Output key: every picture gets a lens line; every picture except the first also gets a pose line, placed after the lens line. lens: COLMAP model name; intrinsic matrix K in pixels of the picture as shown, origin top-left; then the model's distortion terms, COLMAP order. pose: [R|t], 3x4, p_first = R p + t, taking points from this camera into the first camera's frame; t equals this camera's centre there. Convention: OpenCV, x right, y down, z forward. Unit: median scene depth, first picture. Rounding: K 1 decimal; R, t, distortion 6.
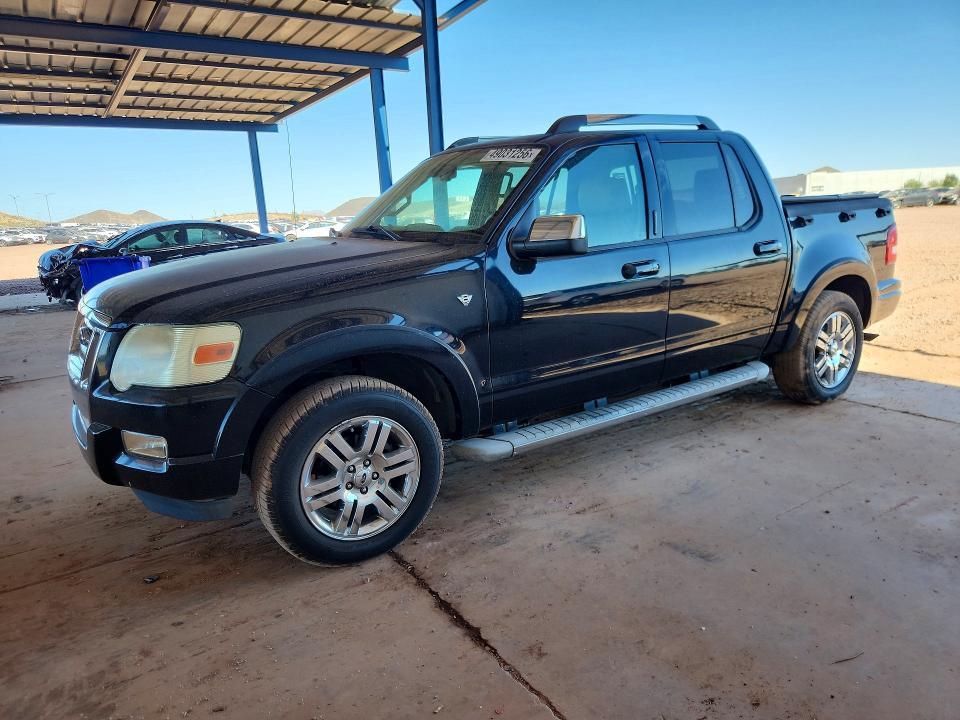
lens RADIAL K [[625.5, 0, 480.0], [0, 625.5, 360.0], [0, 0, 1]] dist [0.052564, 0.000633]
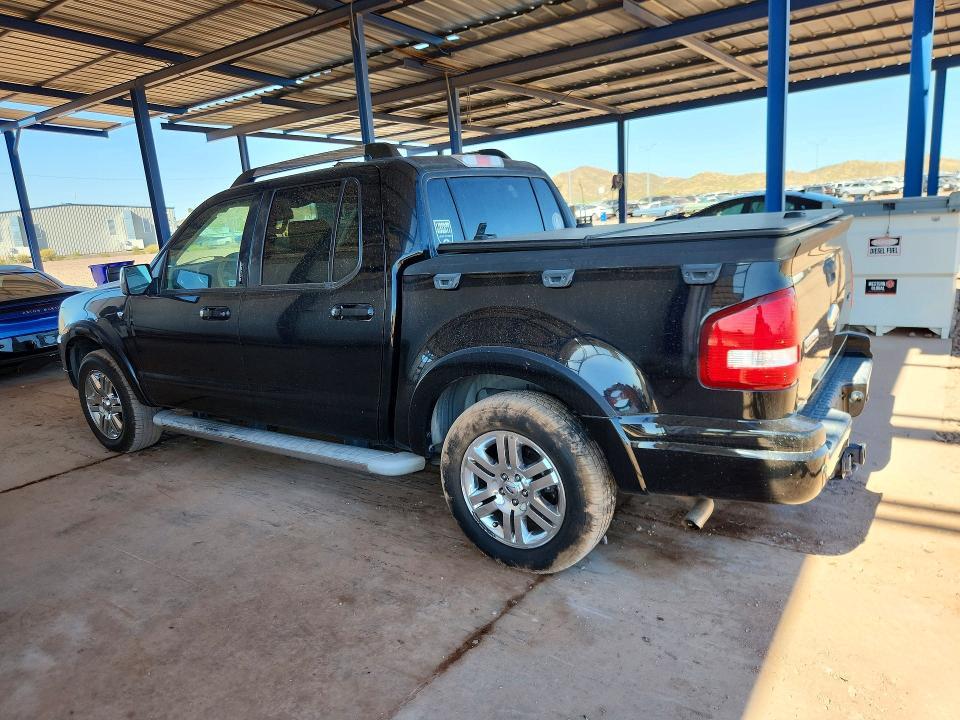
lens RADIAL K [[667.9, 0, 480.0], [0, 667.9, 360.0], [0, 0, 1]] dist [0.003865, 0.001324]
pose [[0.386562, 0.219130, -0.895852, 1.609463], [-0.161129, 0.972470, 0.168344, -0.351615], [0.908079, 0.079273, 0.411228, 1.030314]]
